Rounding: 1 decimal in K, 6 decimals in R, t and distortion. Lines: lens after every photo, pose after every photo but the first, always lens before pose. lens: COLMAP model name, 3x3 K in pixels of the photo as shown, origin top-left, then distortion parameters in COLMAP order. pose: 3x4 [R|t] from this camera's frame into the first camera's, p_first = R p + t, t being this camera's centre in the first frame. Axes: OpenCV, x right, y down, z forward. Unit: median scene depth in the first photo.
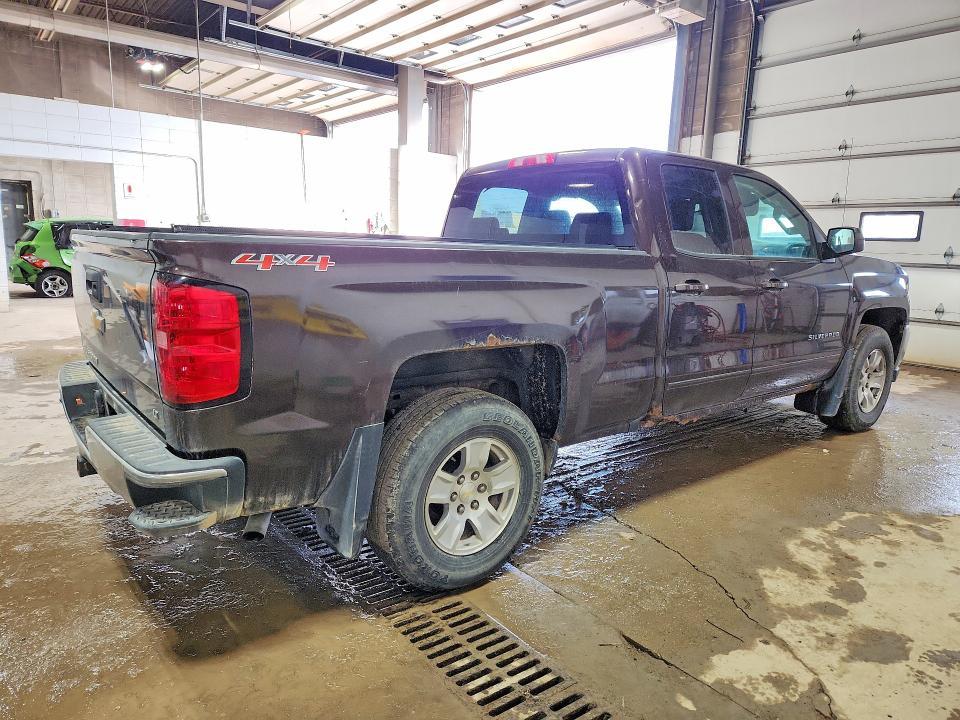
lens RADIAL K [[667.9, 0, 472.0], [0, 667.9, 358.6], [0, 0, 1]] dist [0.023701, -0.011379]
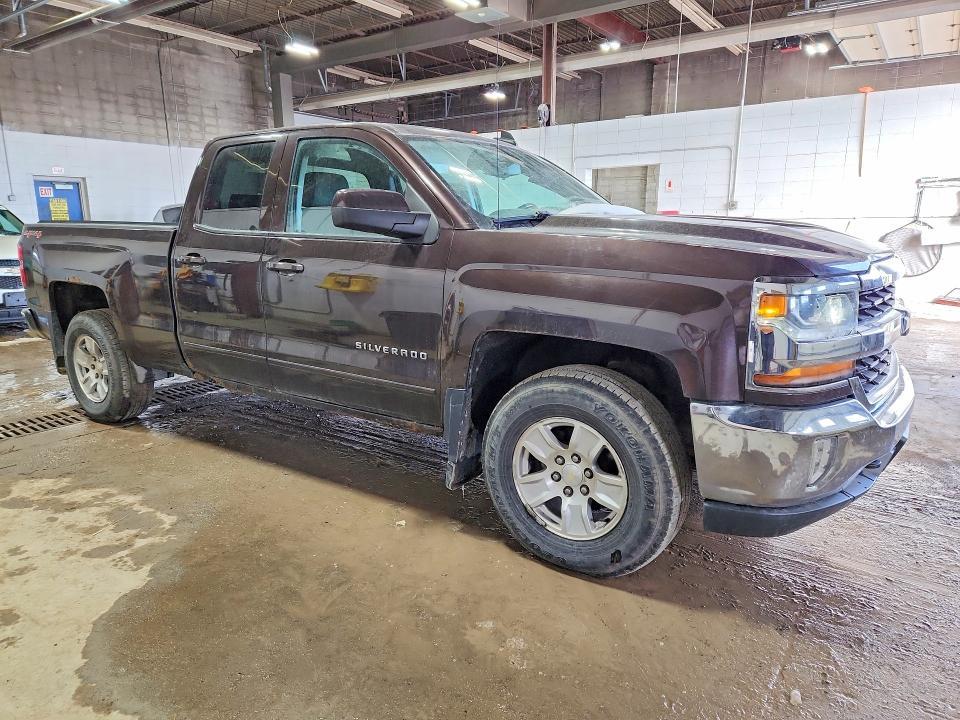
lens RADIAL K [[667.9, 0, 474.5], [0, 667.9, 366.6], [0, 0, 1]] dist [0.023701, -0.011379]
pose [[0.261944, 0.180296, -0.948092, 1.617735], [-0.159076, 0.977023, 0.141847, -0.174396], [0.951882, 0.113663, 0.284606, 1.207975]]
